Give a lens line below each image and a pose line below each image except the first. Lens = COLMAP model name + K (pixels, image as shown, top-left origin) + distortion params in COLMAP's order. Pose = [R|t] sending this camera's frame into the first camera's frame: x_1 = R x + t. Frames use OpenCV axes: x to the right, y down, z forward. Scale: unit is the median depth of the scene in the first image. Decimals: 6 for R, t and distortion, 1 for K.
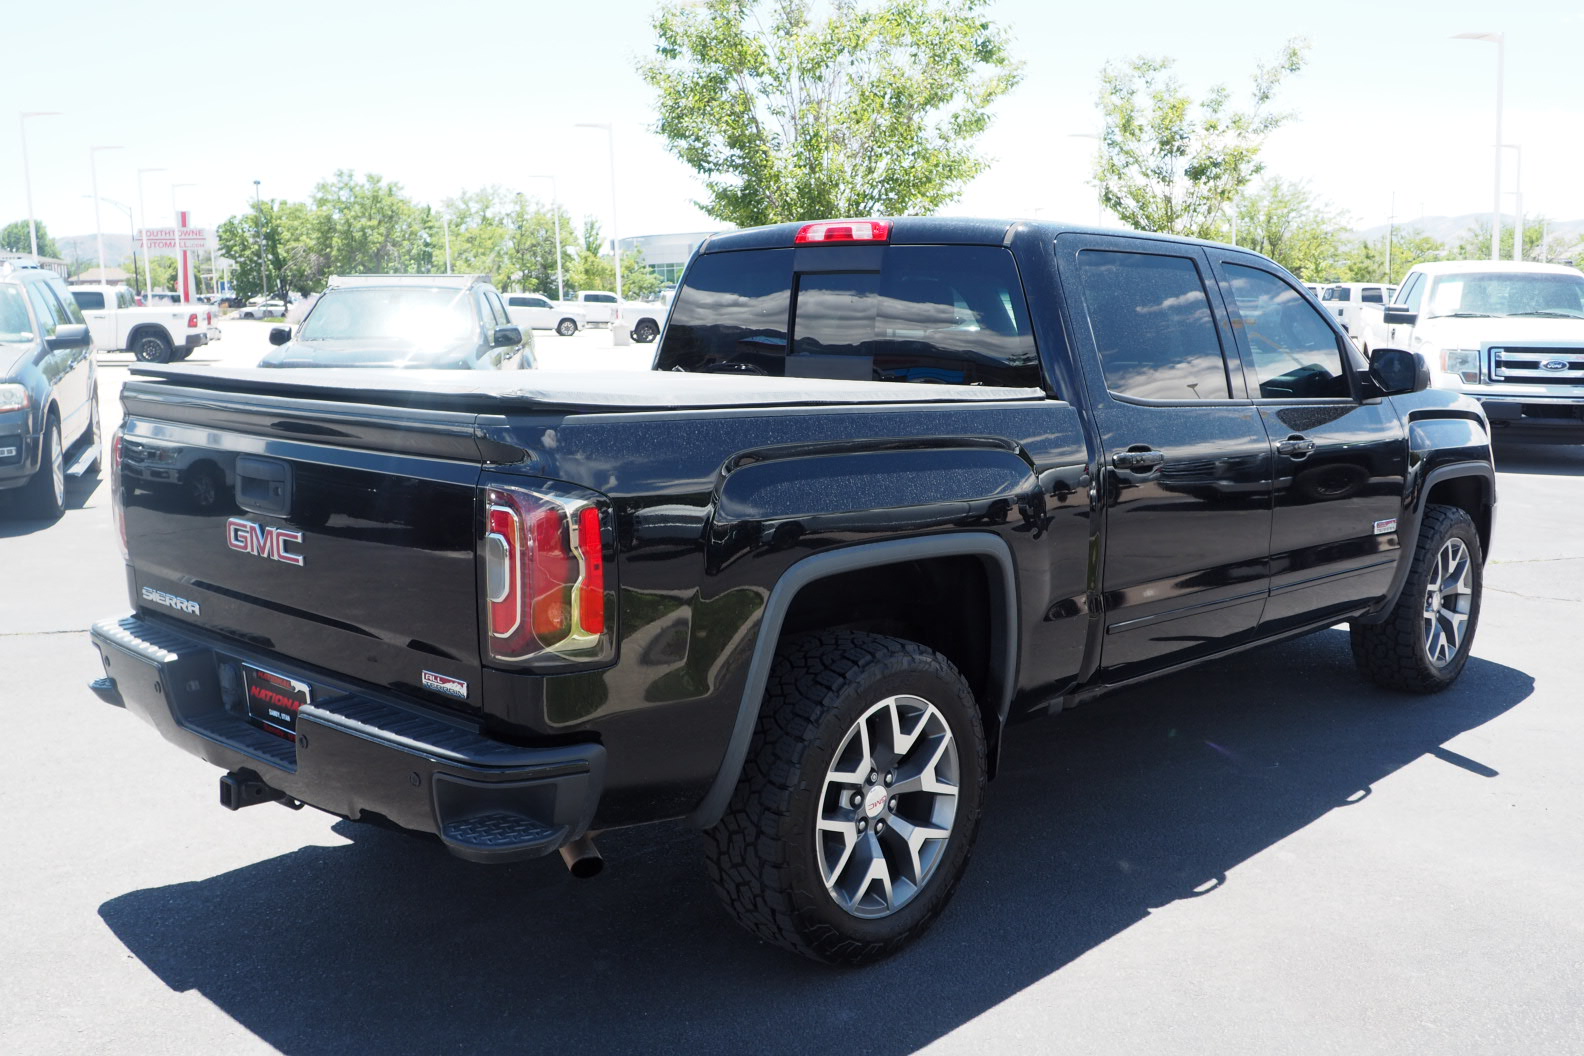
lens RADIAL K [[1499.5, 0, 817.2], [0, 1499.5, 554.0], [0, 0, 1]] dist [-0.000476, -0.010503]
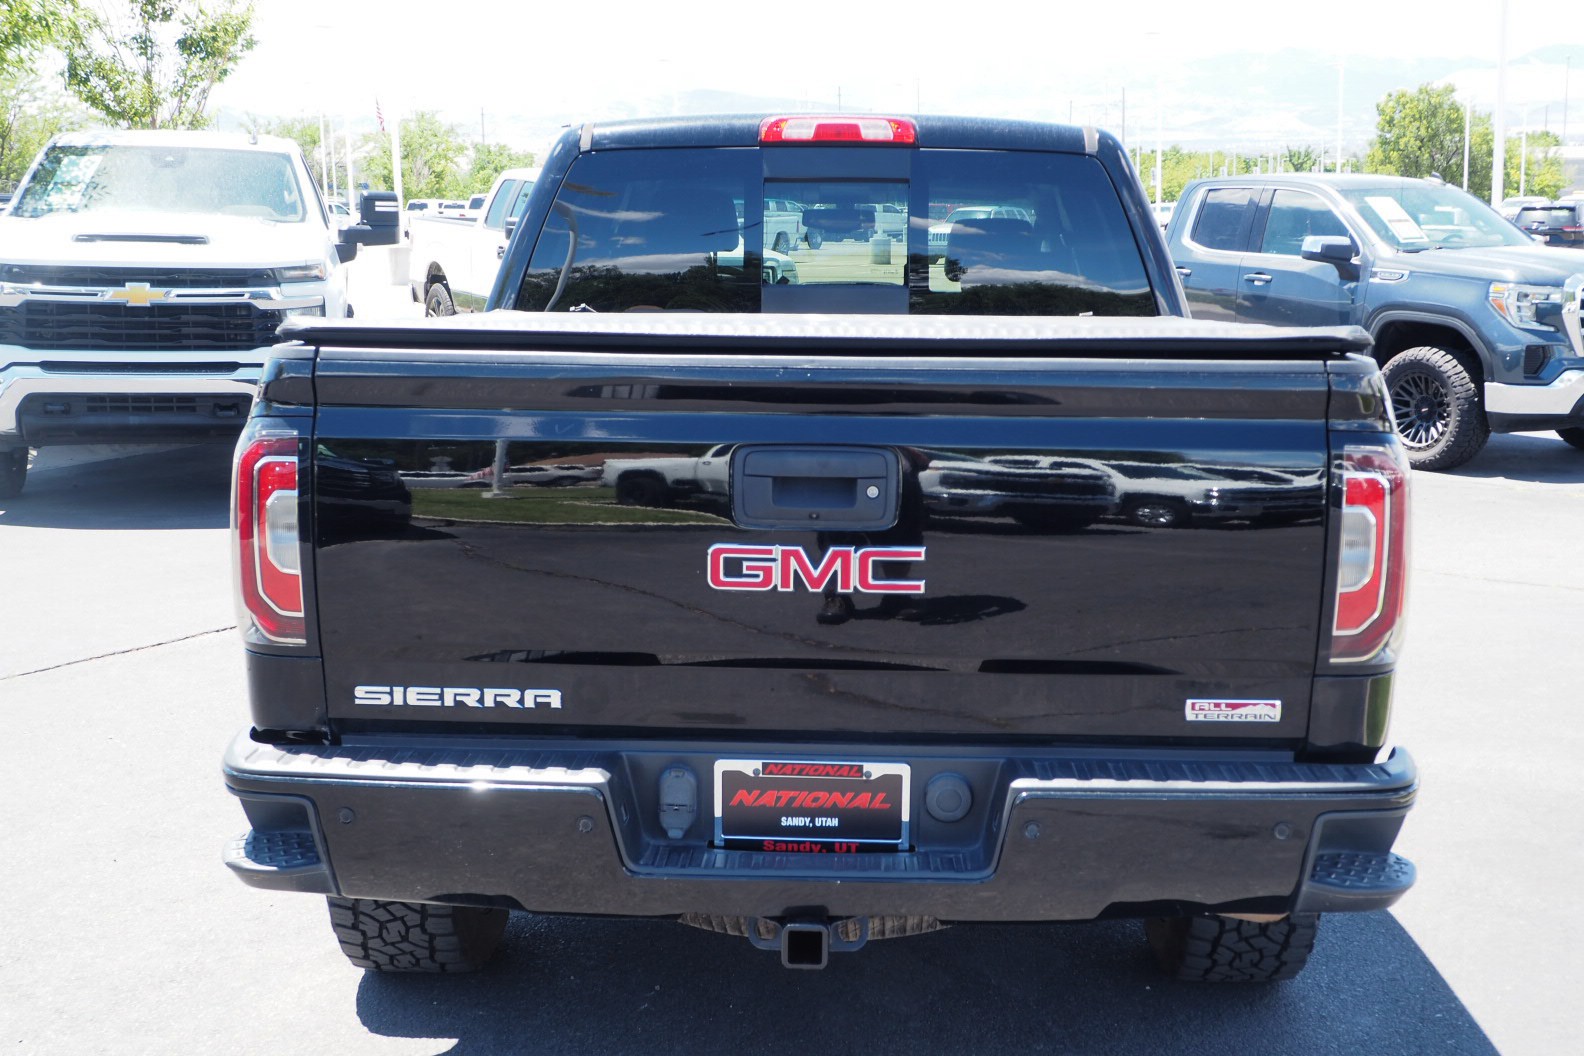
lens RADIAL K [[1928.4, 0, 792.0], [0, 1928.4, 528.0], [0, 0, 1]] dist [0.004148, 0.001931]
pose [[0.767205, -0.100465, 0.633485, -0.229335], [0.103366, 0.994113, 0.032472, -0.013990], [-0.633018, 0.040568, 0.773073, 0.080784]]
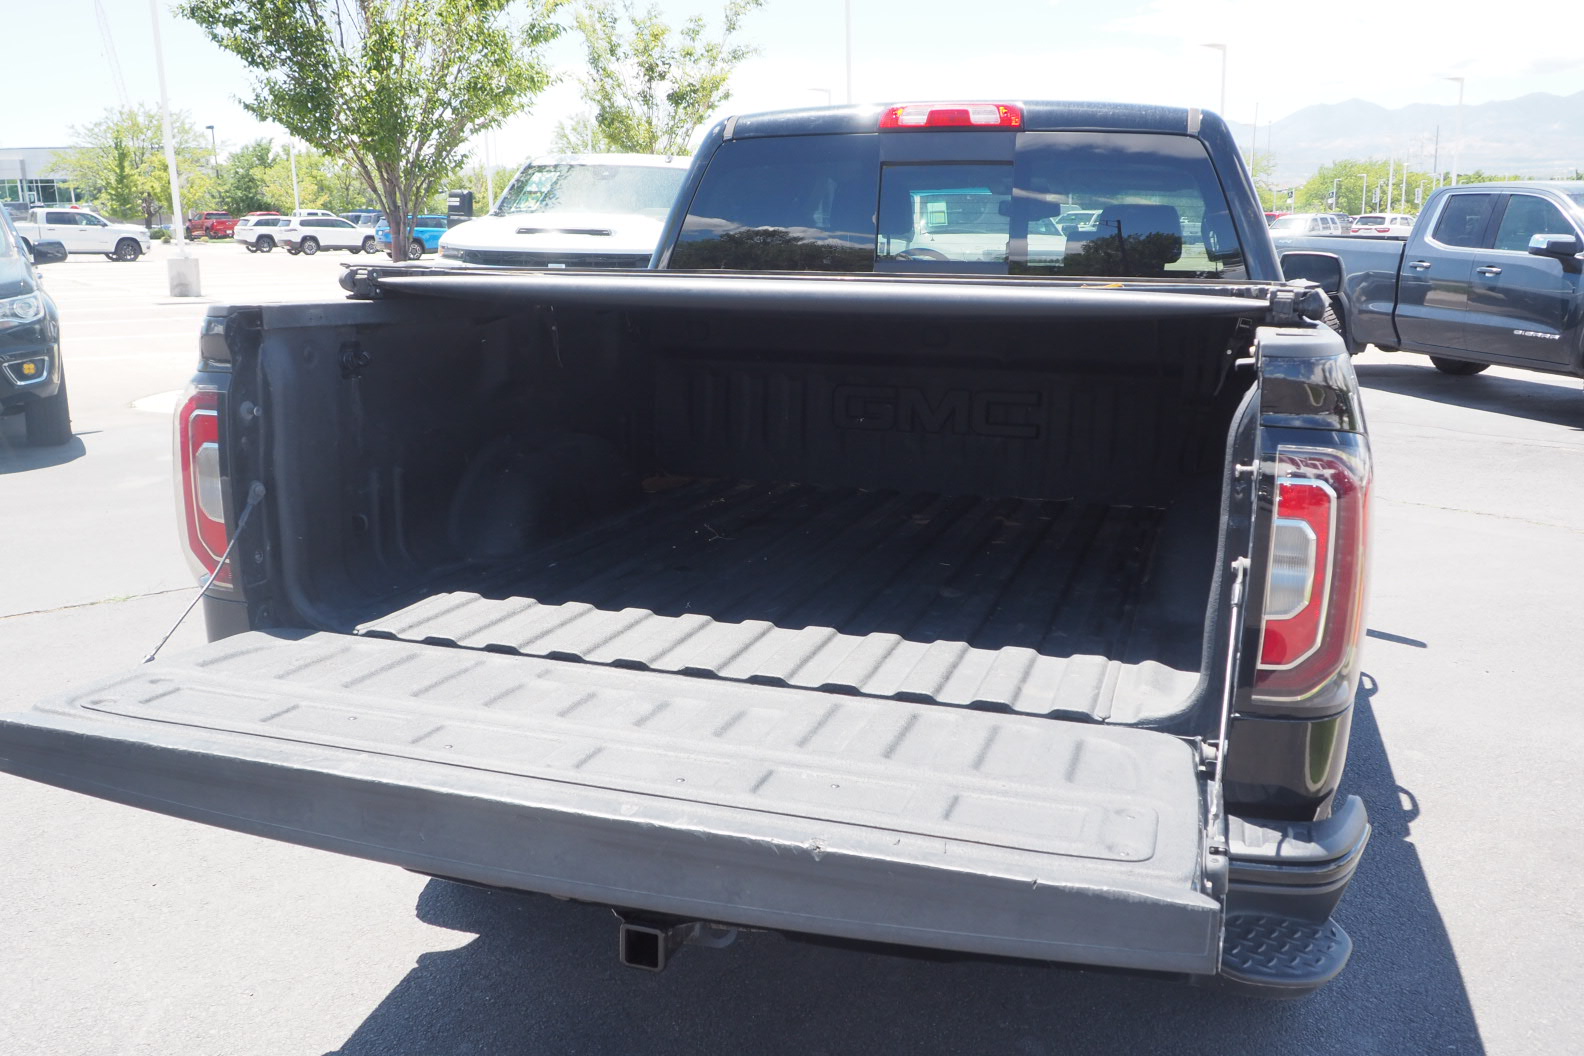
lens RADIAL K [[1356.0, 0, 769.3], [0, 1356.0, 517.6], [0, 0, 1]] dist [-0.009603, -0.006564]
pose [[0.914245, -0.083411, 0.396484, -0.137973], [0.064501, 0.996063, 0.060817, -0.013703], [-0.399996, -0.030028, 0.916025, 0.112176]]
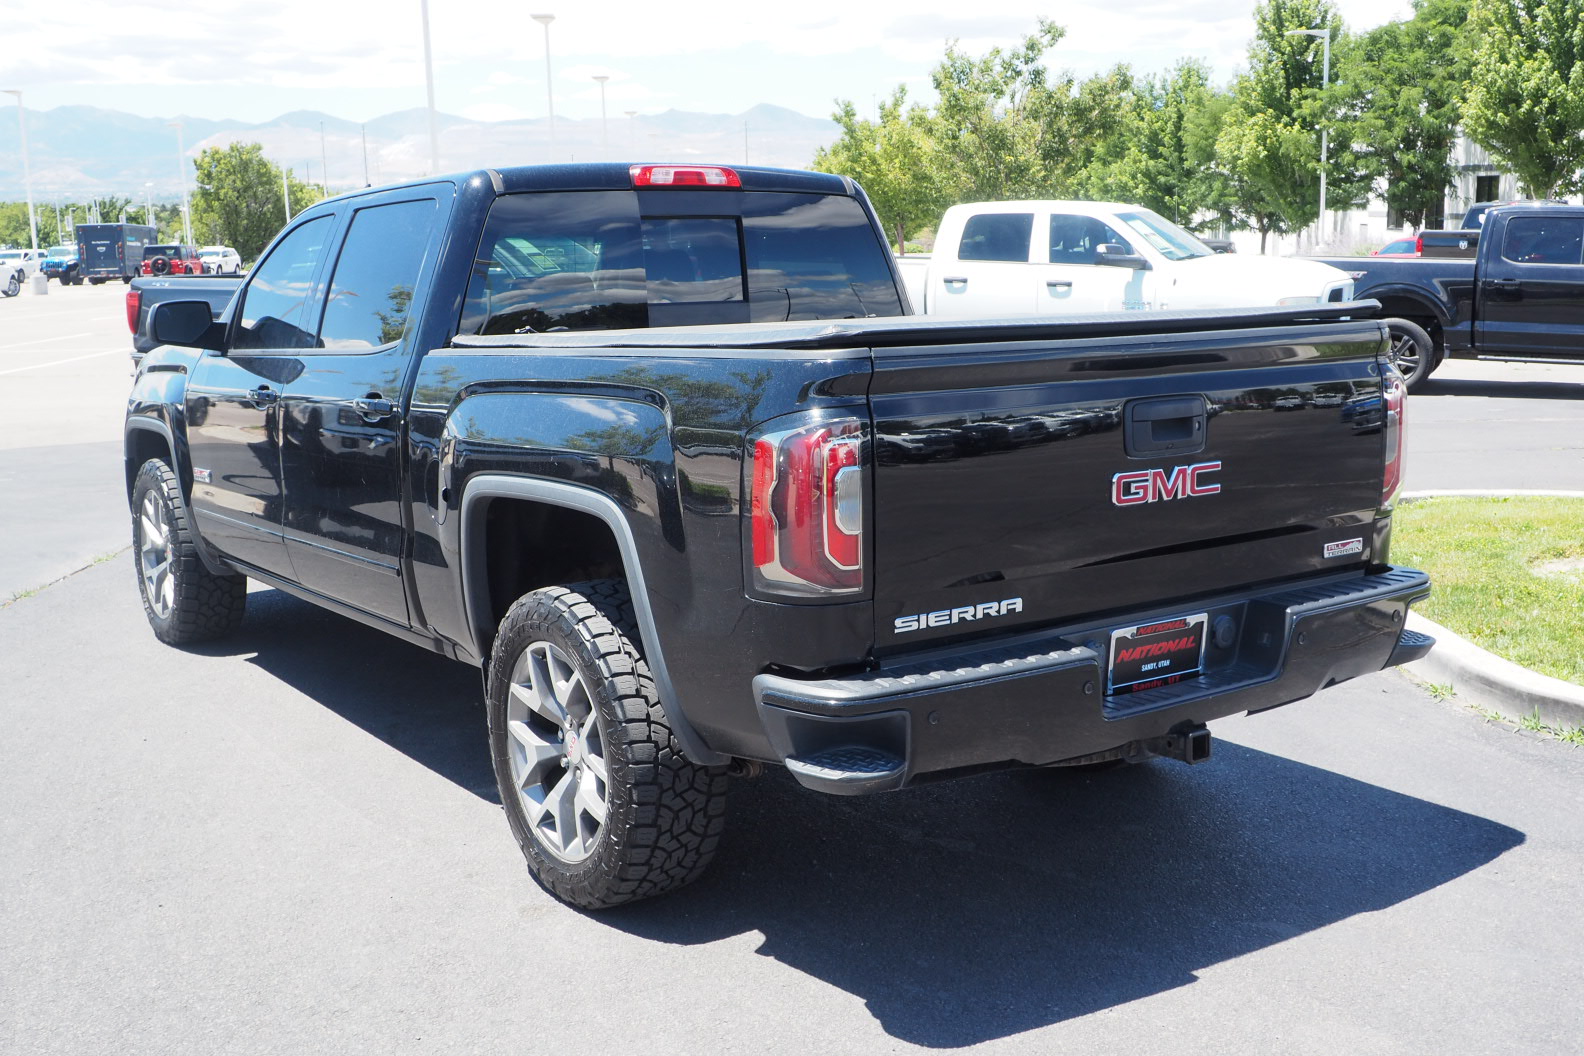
lens RADIAL K [[1676.4, 0, 792.0], [0, 1676.4, 528.0], [0, 0, 1]] dist [0.001010, -0.009117]
pose [[0.229238, -0.165795, 0.959146, -0.361234], [0.181394, 0.975402, 0.125251, -0.039454], [-0.956319, 0.145271, 0.253674, 0.236540]]
